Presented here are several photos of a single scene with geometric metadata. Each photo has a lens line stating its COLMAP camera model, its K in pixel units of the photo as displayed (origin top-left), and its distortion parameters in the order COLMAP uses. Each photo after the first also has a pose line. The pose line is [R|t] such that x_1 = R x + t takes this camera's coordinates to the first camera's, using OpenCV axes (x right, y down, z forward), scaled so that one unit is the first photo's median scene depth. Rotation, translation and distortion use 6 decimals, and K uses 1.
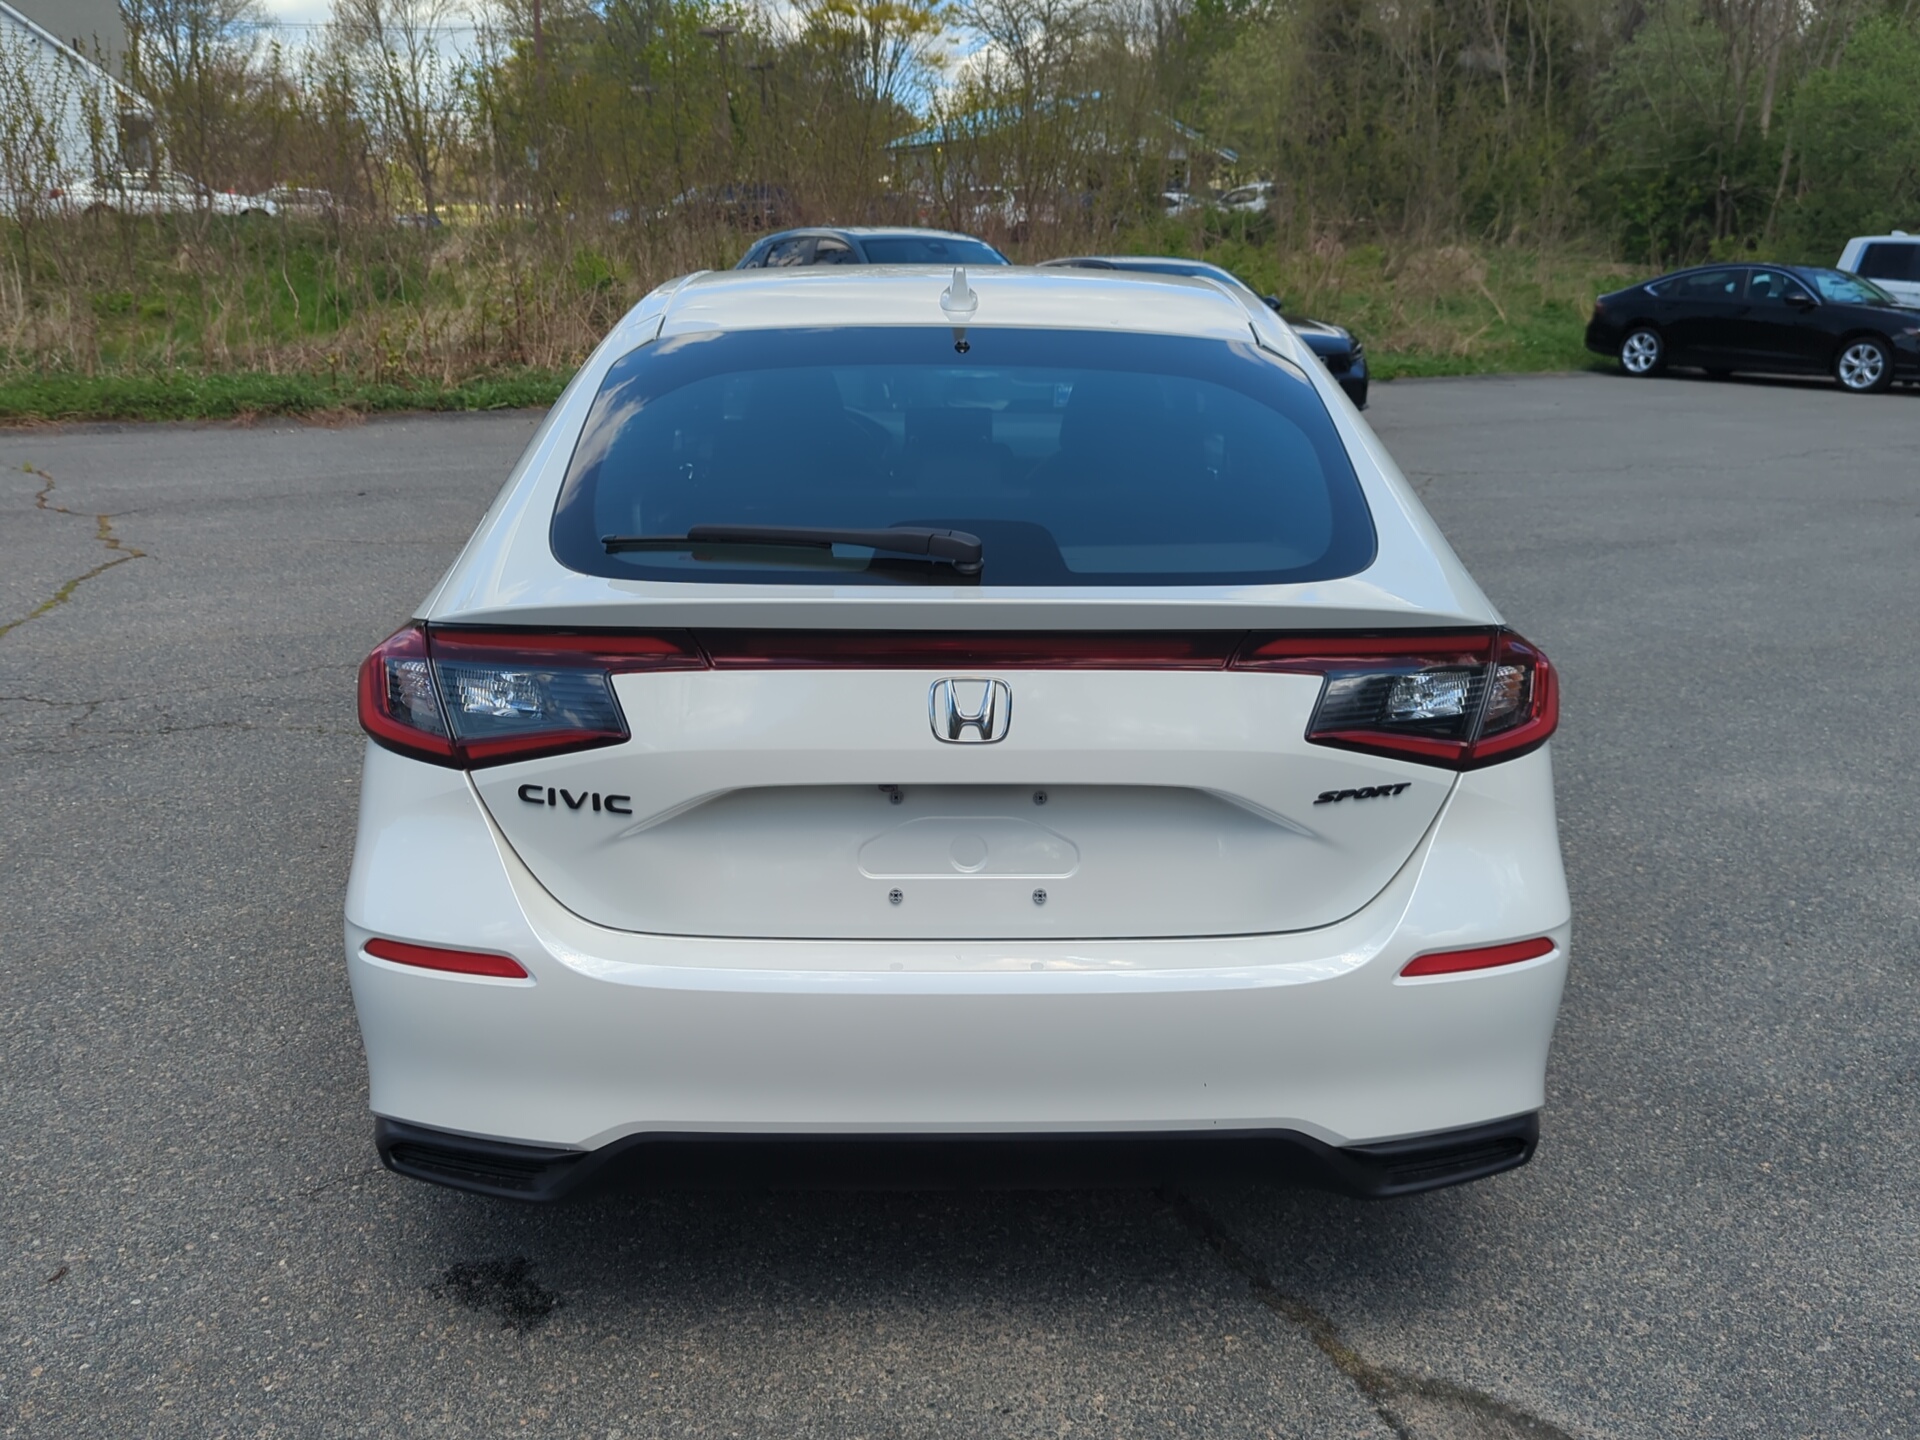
lens RADIAL K [[1574.8, 0, 996.2], [0, 1574.8, 703.1], [0, 0, 1]] dist [0.042410, -0.025473]
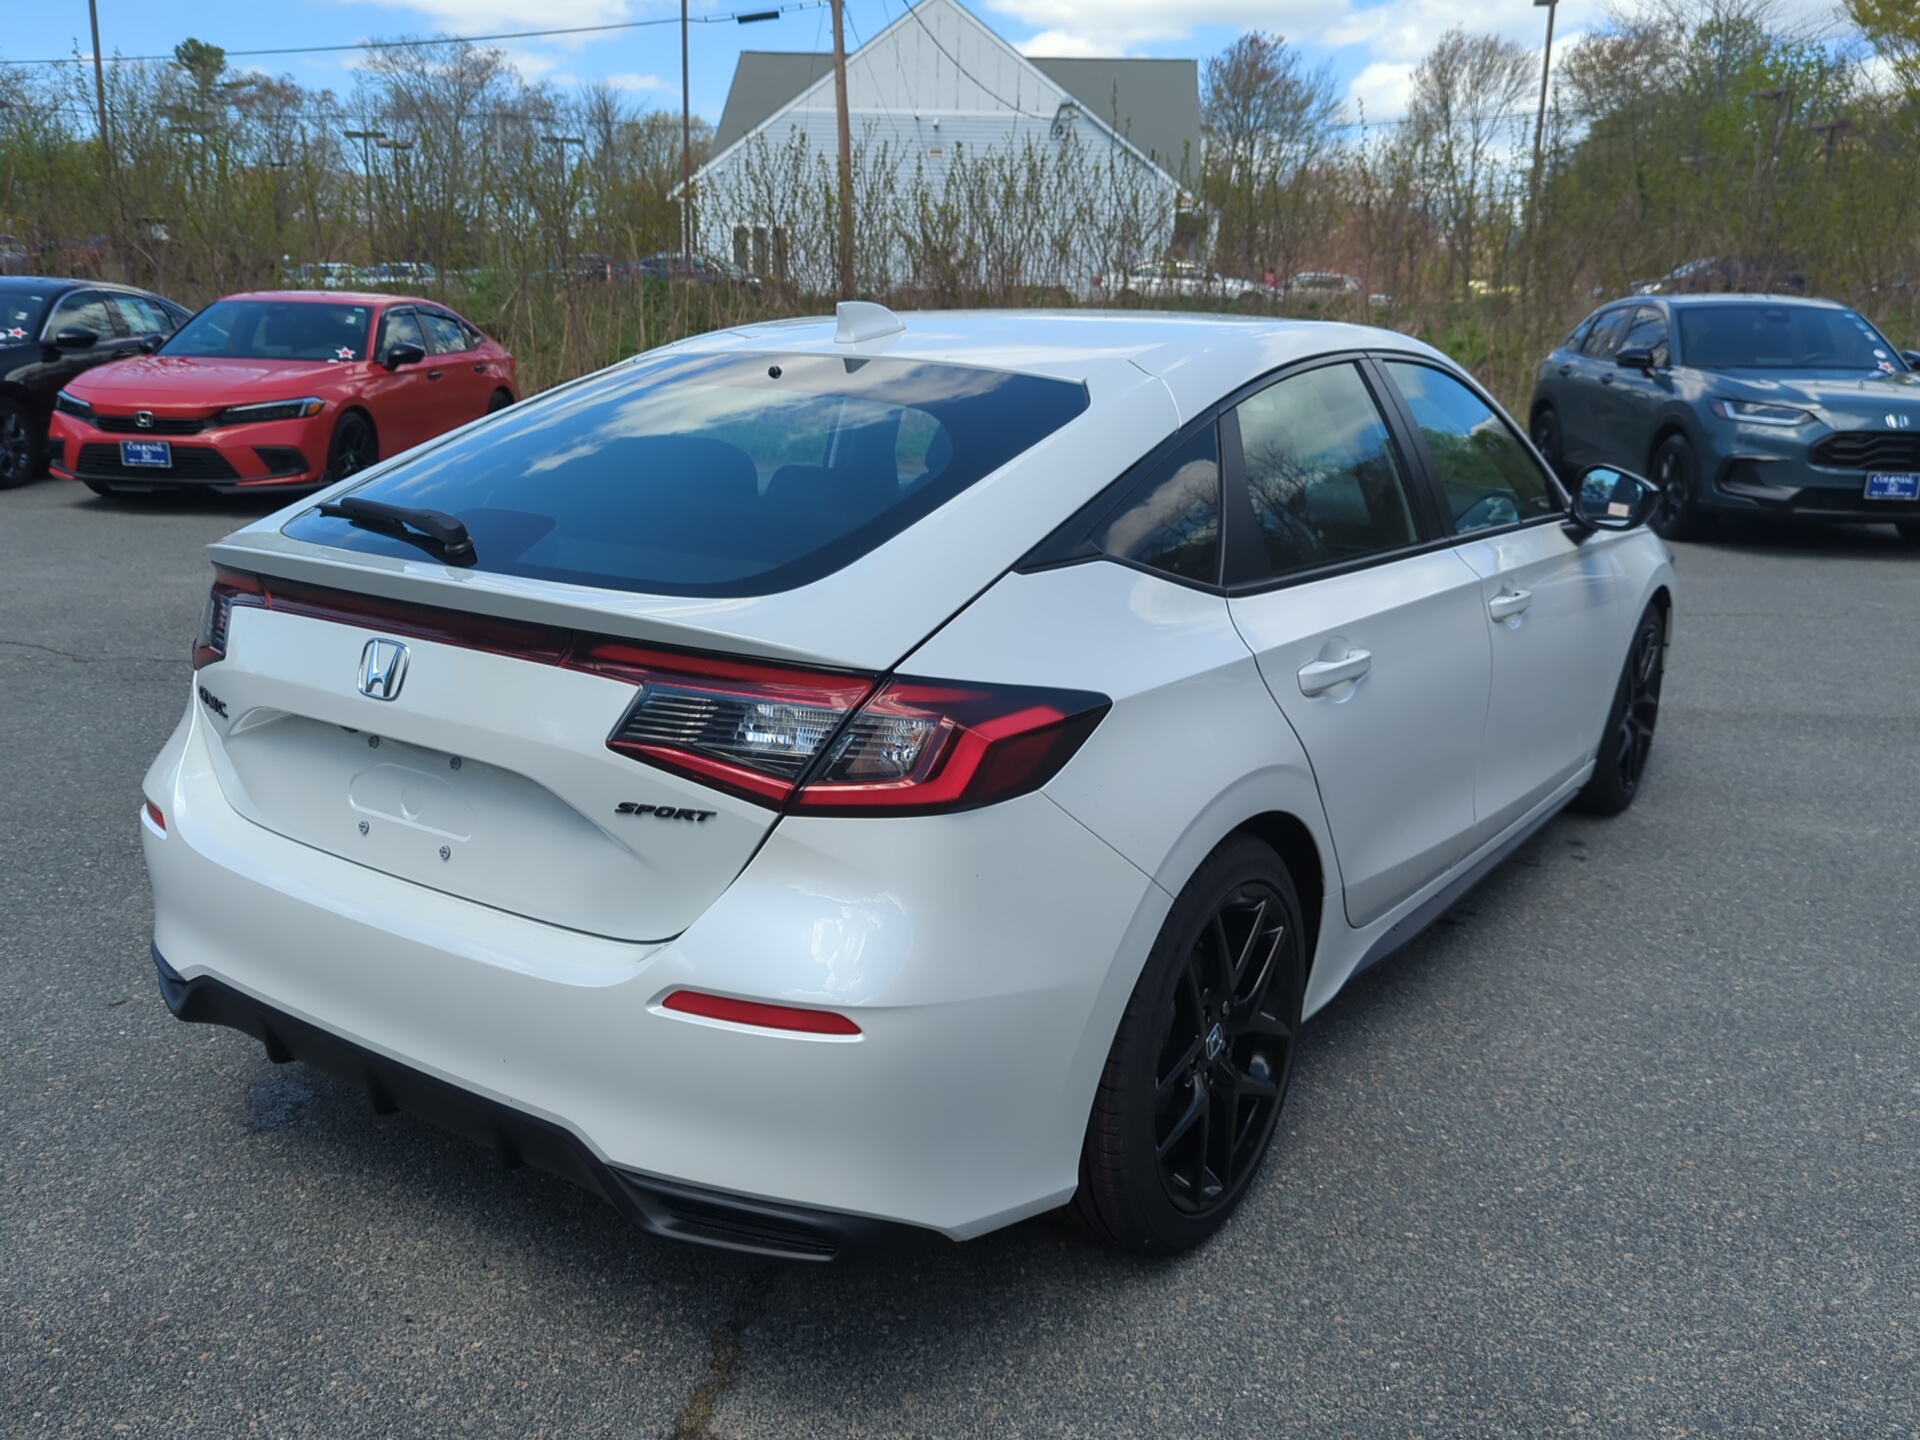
lens RADIAL K [[1574.8, 0, 956.7], [0, 1574.8, 717.5], [0, 0, 1]] dist [0.042410, -0.025473]
pose [[0.800611, 0.145959, -0.581135, 0.923402], [-0.168888, 0.985523, 0.014854, -0.045081], [0.574890, 0.086254, 0.813672, 0.303019]]
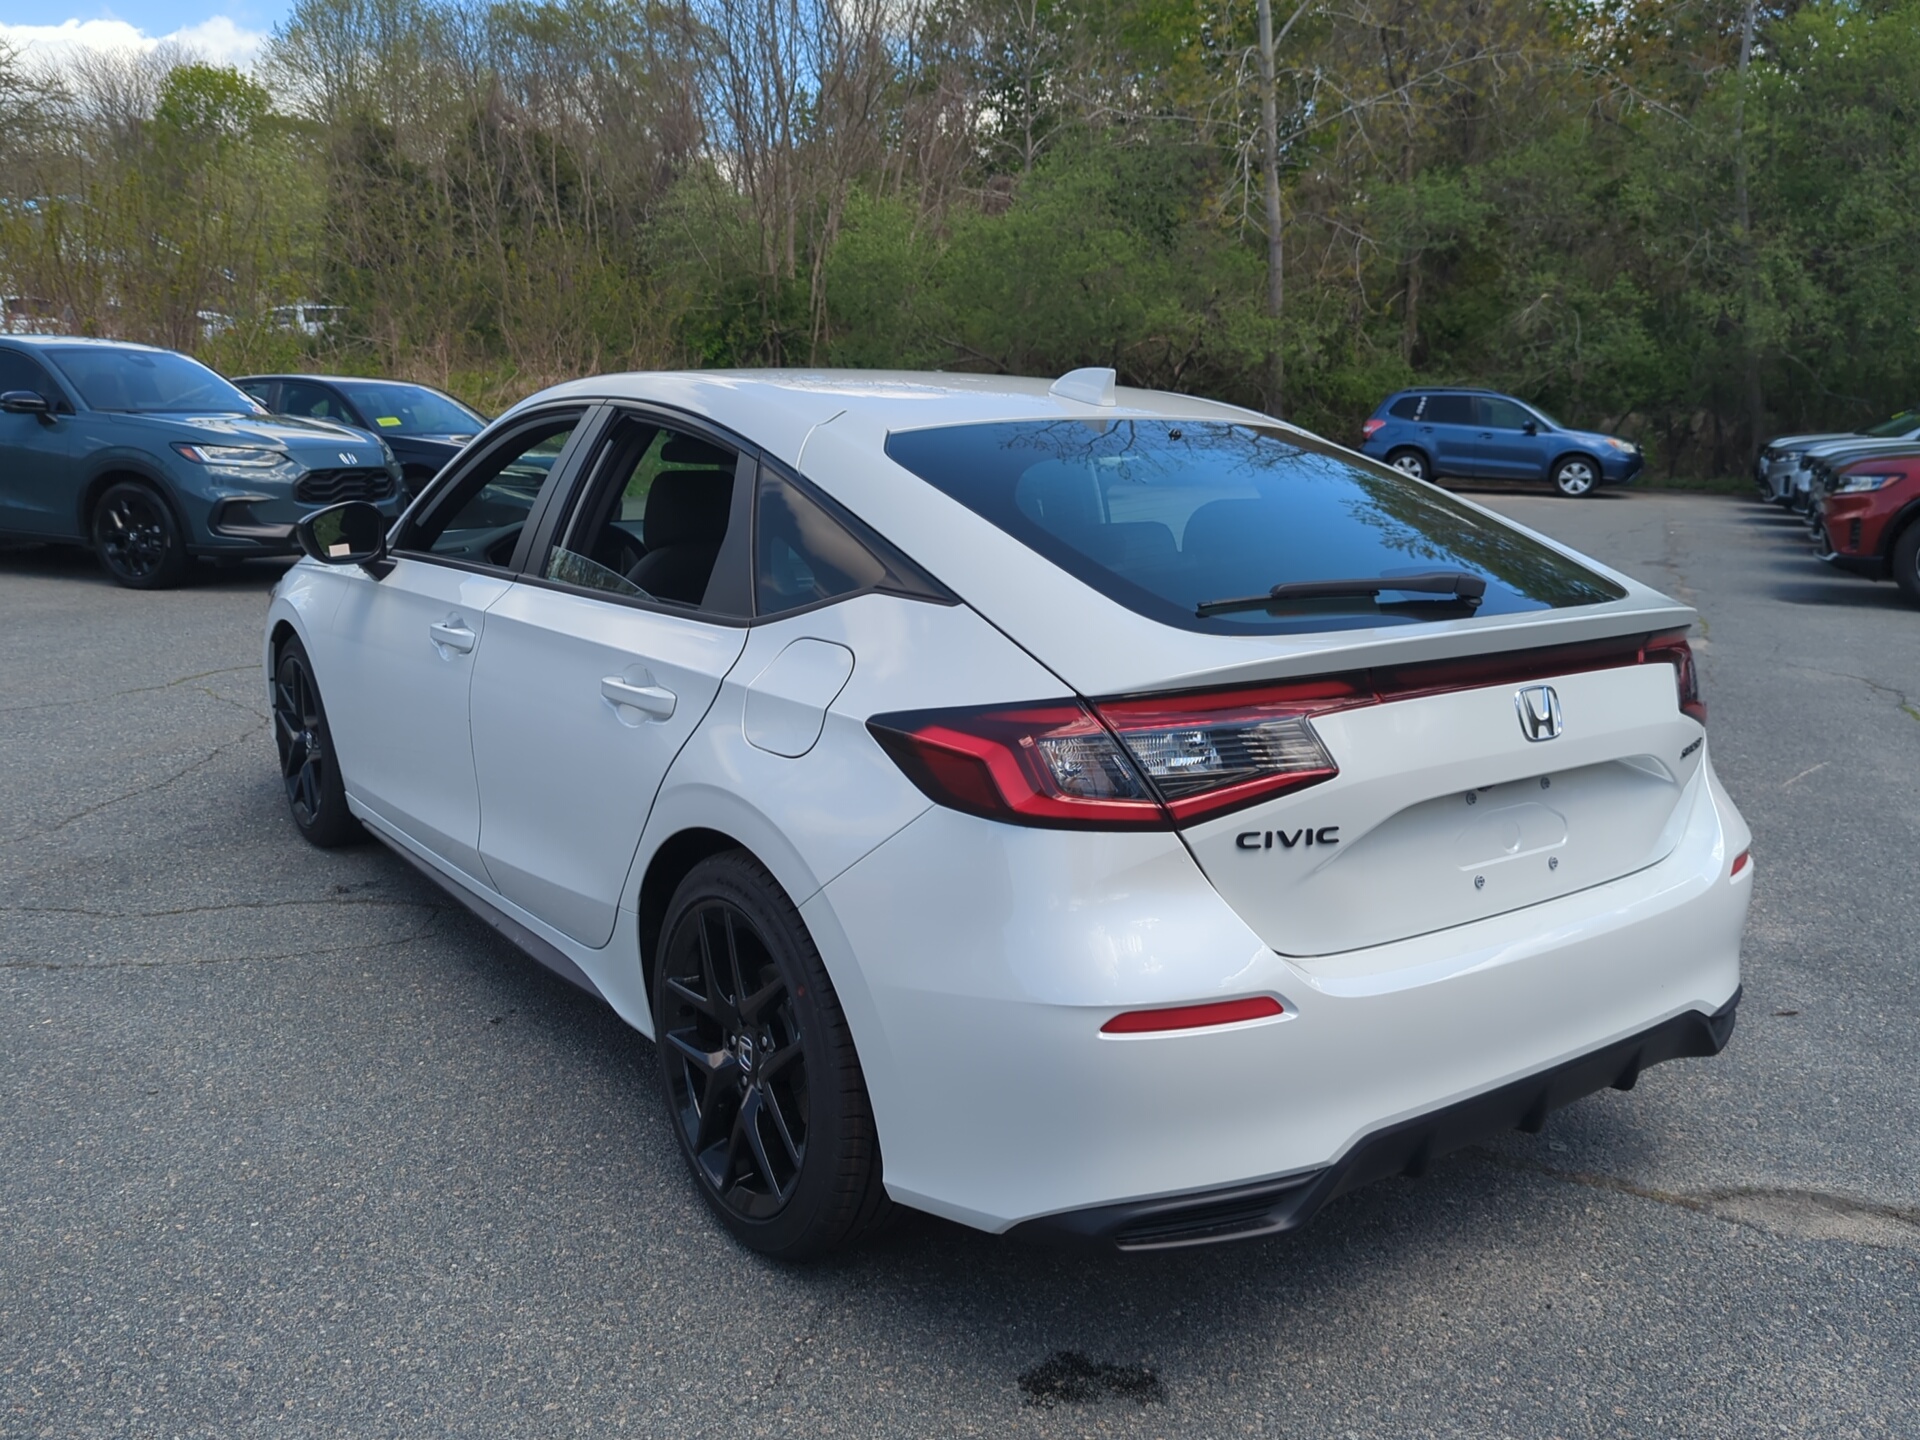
lens RADIAL K [[1574.8, 0, 969.9], [0, 1574.8, 722.7], [0, 0, 1]] dist [0.042410, -0.025473]
pose [[0.812810, -0.103481, 0.573263, -1.036633], [0.142181, 0.989574, -0.022963, -0.022611], [-0.564910, 0.100172, 0.819049, 0.235269]]
